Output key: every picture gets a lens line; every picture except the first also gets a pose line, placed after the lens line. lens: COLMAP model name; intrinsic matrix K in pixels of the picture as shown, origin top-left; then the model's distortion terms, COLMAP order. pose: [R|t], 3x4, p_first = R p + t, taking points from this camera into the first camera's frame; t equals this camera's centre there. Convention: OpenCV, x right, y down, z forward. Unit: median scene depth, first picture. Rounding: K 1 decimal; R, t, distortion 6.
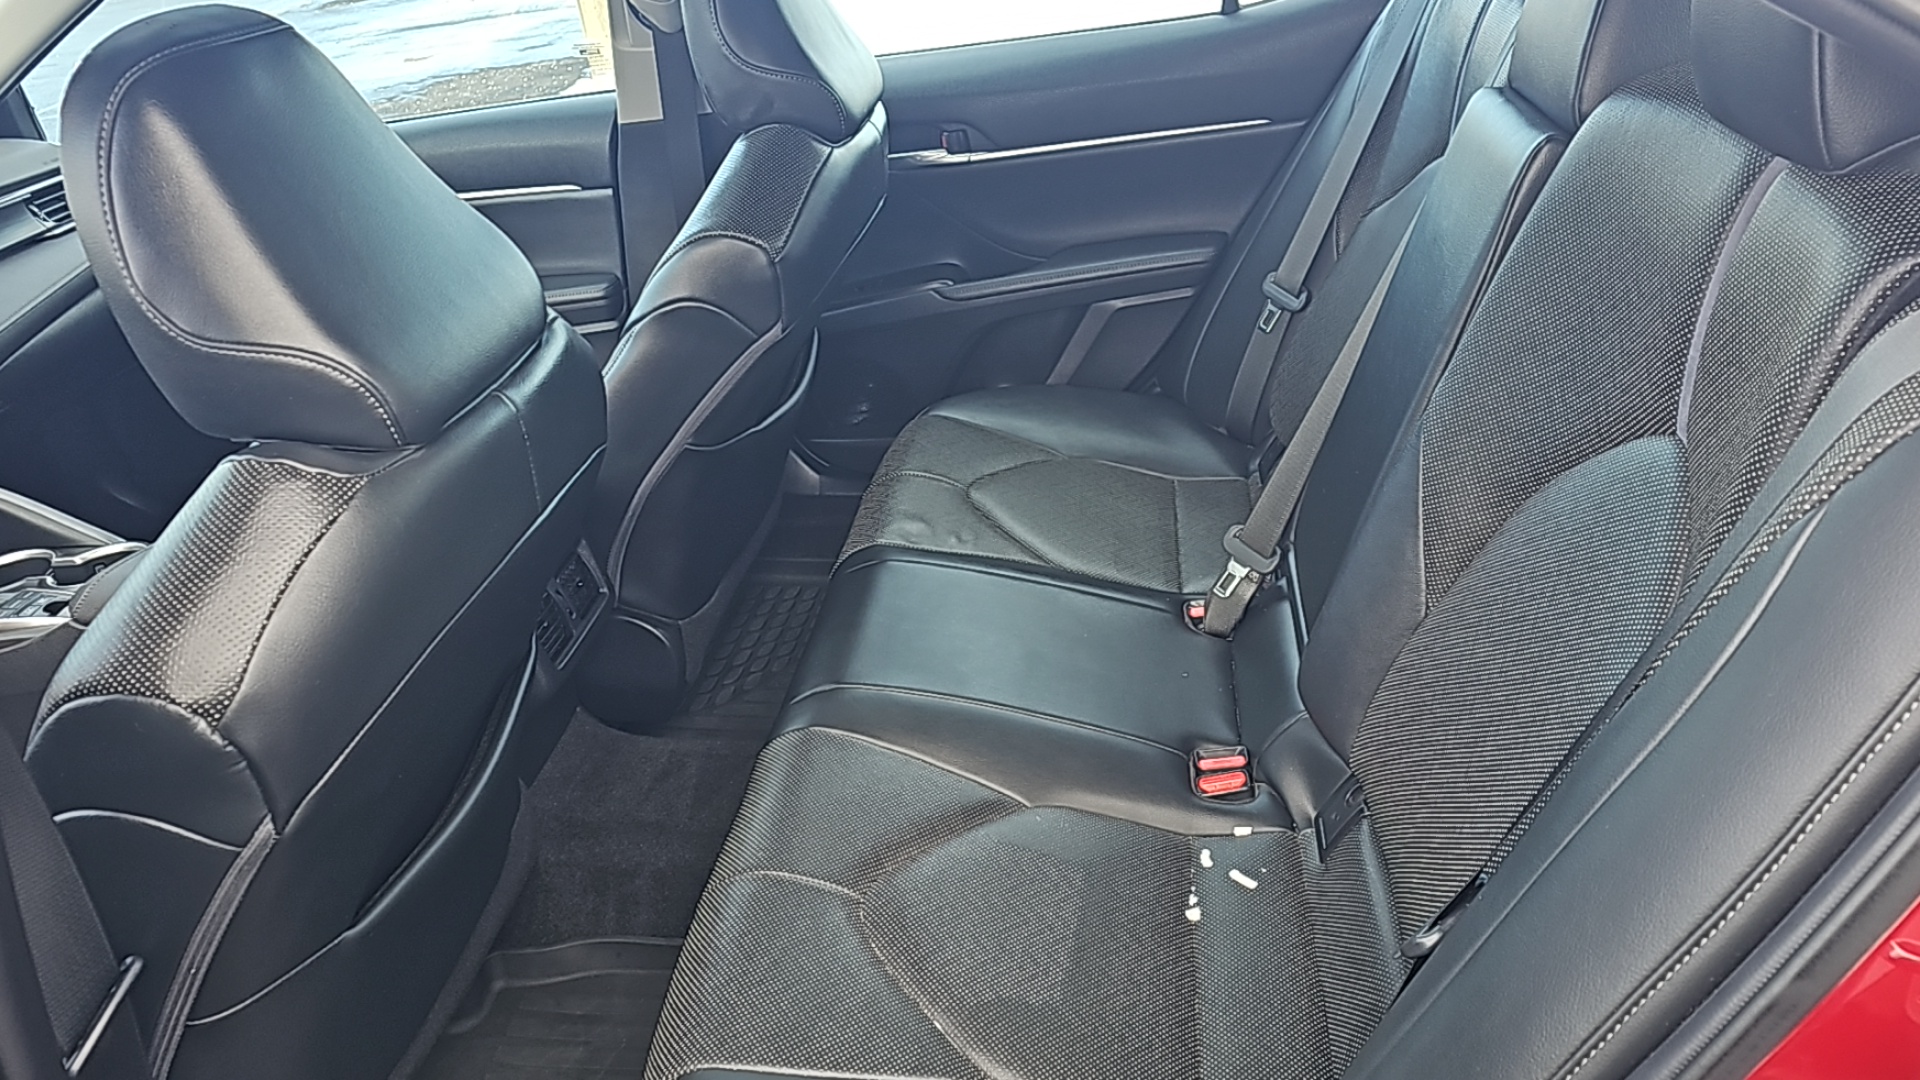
lens RADIAL K [[1381.6, 0, 965.6], [0, 1381.6, 534.6], [0, 0, 1]] dist [0.068361, -0.057496]
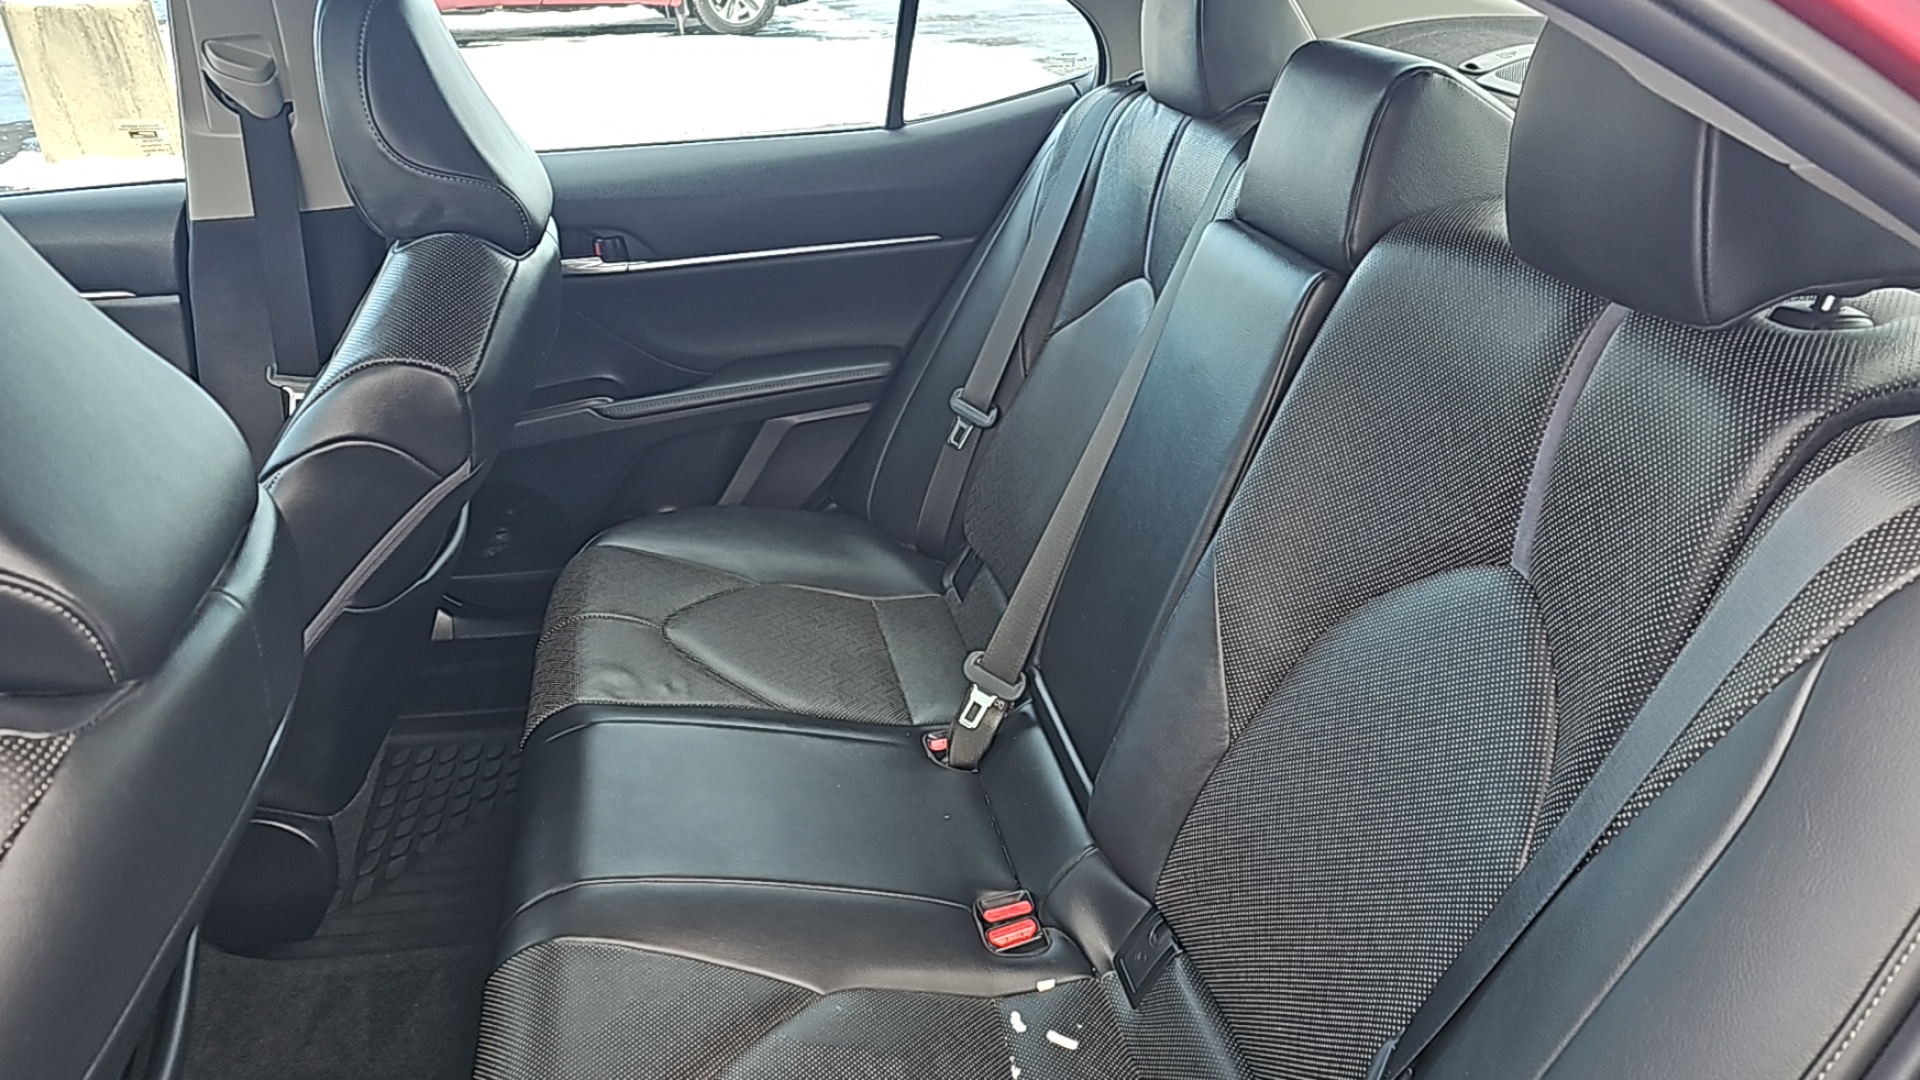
lens RADIAL K [[1378.1, 0, 960.5], [0, 1378.1, 553.2], [0, 0, 1]] dist [0.084846, -0.097012]
pose [[0.946824, -0.053808, 0.317221, -0.119723], [0.069574, 0.996831, -0.038578, -0.040499], [-0.314140, 0.058597, 0.947567, 0.088447]]
